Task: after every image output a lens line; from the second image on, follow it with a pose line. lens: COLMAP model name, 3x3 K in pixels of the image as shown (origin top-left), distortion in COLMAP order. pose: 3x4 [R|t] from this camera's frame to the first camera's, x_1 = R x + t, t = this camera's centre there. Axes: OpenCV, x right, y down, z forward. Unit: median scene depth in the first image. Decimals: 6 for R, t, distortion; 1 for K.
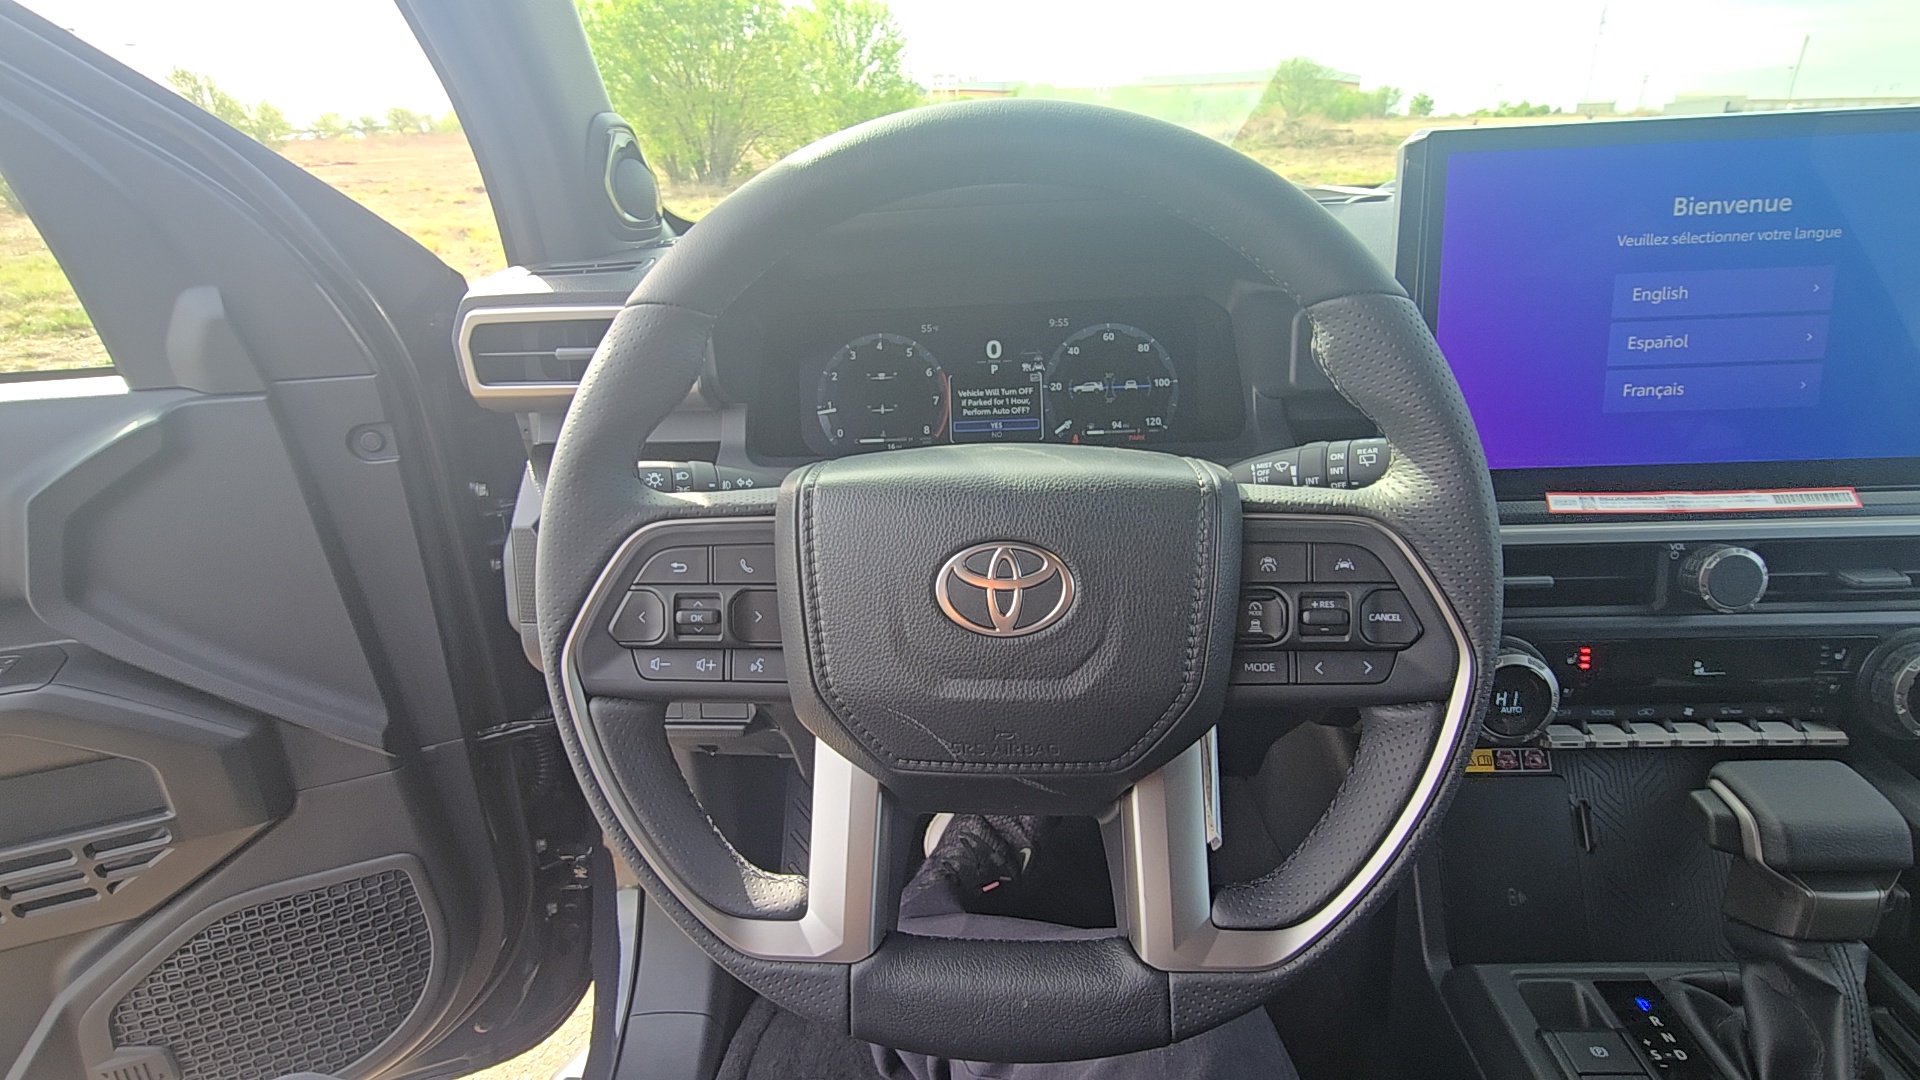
lens RADIAL K [[975.8, 0, 943.8], [0, 975.8, 550.5], [0, 0, 1]] dist [-0.002030, -0.000538]
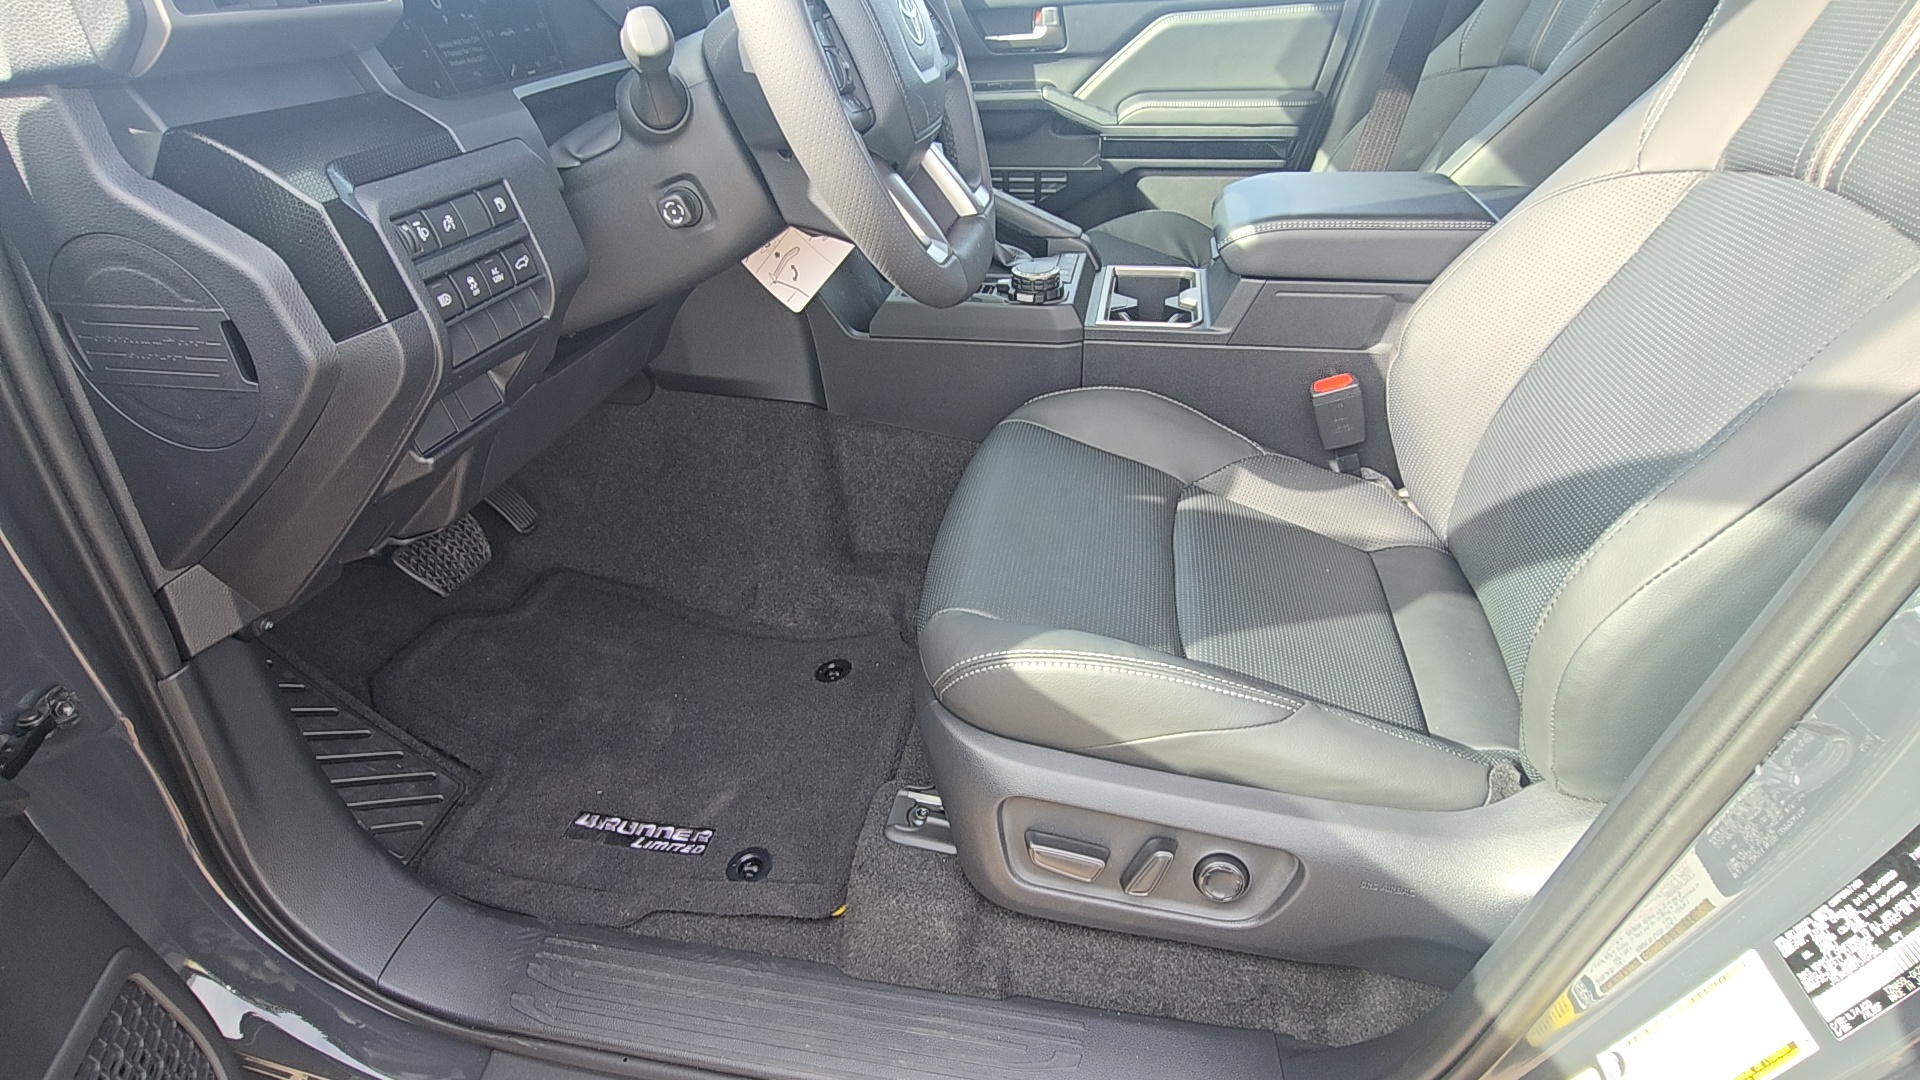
lens RADIAL K [[968.1, 0, 949.5], [0, 968.1, 554.9], [0, 0, 1]] dist [0.002698, -0.000466]
pose [[0.140268, -0.495317, 0.857313, -1.364362], [0.401053, 0.820084, 0.408190, 0.104369], [-0.905252, 0.286572, 0.313680, 0.435186]]
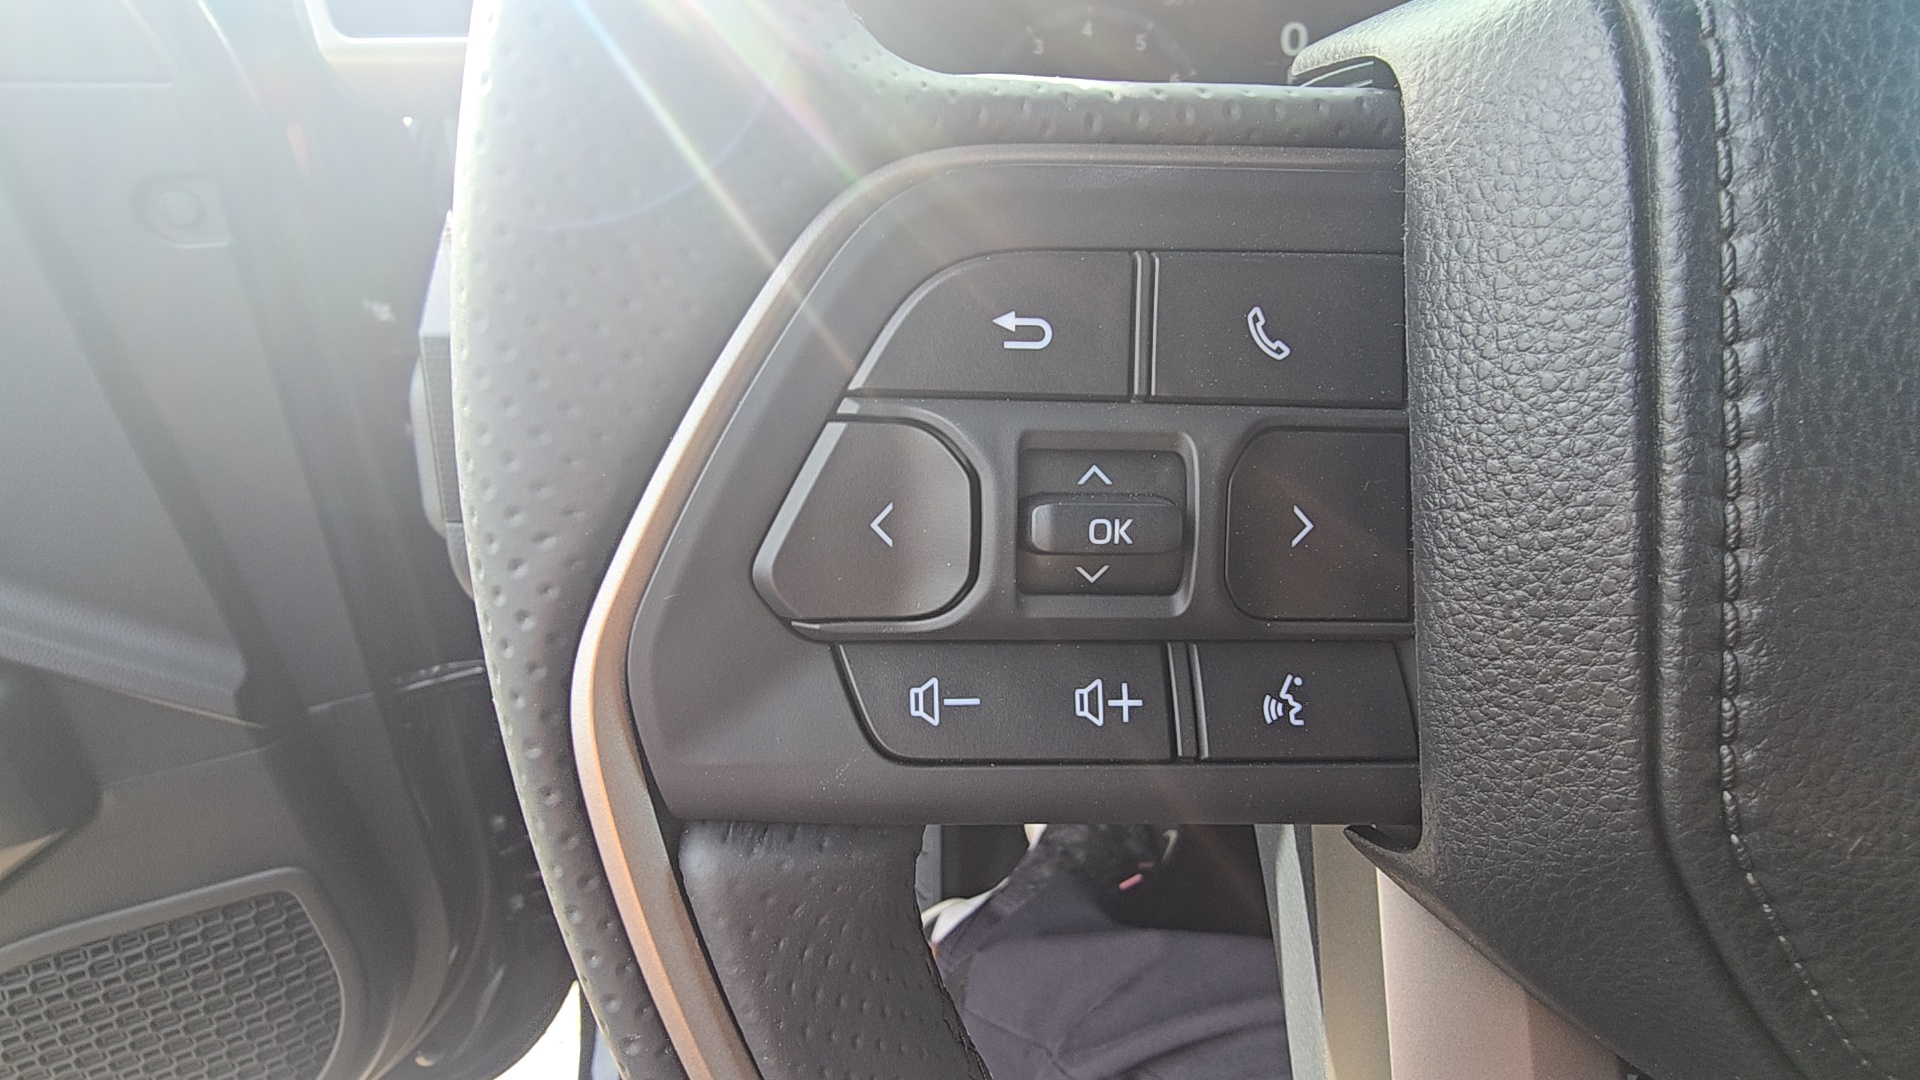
lens RADIAL K [[992.9, 0, 946.6], [0, 992.9, 554.8], [0, 0, 1]] dist [-0.000806, 0.000134]
pose [[0.999061, 0.007226, 0.042730, -0.216646], [-0.011928, 0.993767, 0.110838, 0.033568], [-0.041662, -0.111244, 0.992919, 0.528093]]
